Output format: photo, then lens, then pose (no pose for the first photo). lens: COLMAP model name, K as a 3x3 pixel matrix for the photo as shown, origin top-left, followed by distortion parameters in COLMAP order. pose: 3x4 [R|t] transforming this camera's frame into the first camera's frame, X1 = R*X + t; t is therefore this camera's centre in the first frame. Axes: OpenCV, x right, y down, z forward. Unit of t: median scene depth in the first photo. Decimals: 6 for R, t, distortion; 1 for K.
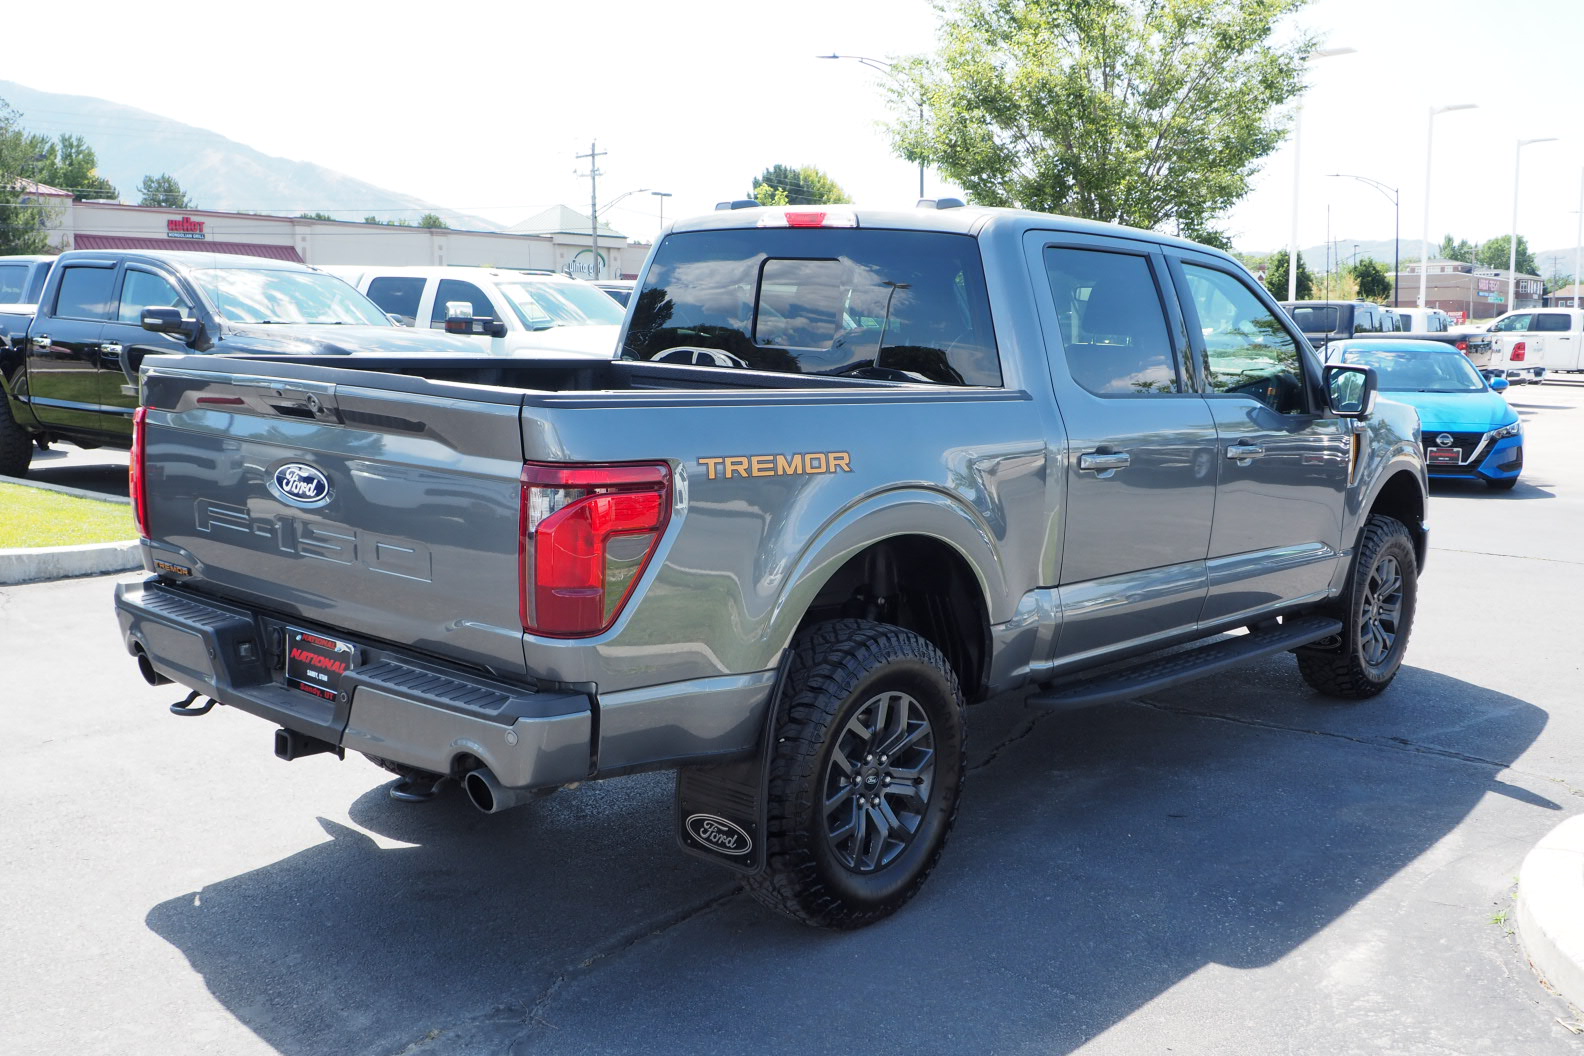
lens RADIAL K [[1557.3, 0, 702.5], [0, 1557.3, 524.6], [0, 0, 1]] dist [-0.004963, -0.013744]
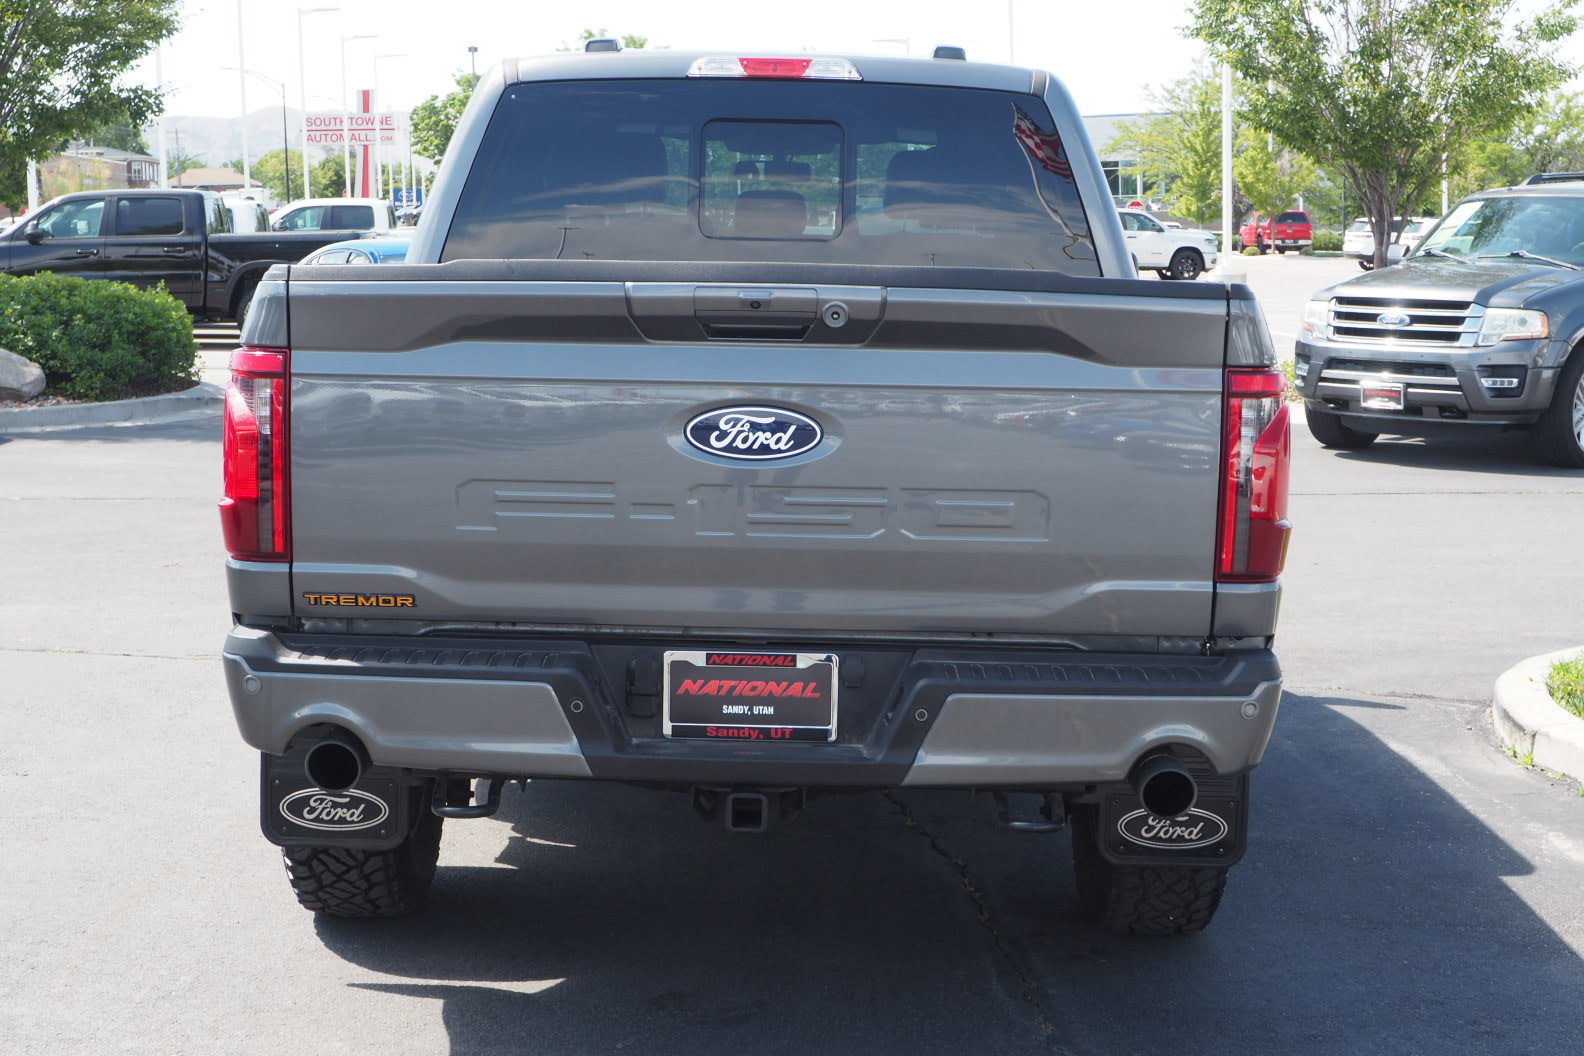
lens RADIAL K [[2371.7, 0, 772.4], [0, 2371.7, 502.3], [0, 0, 1]] dist [0.011786, 0.059914]
pose [[0.753267, -0.086209, 0.652041, -0.805557], [0.094093, 0.995300, 0.022892, -0.016563], [-0.650950, 0.044109, 0.757838, 0.159170]]
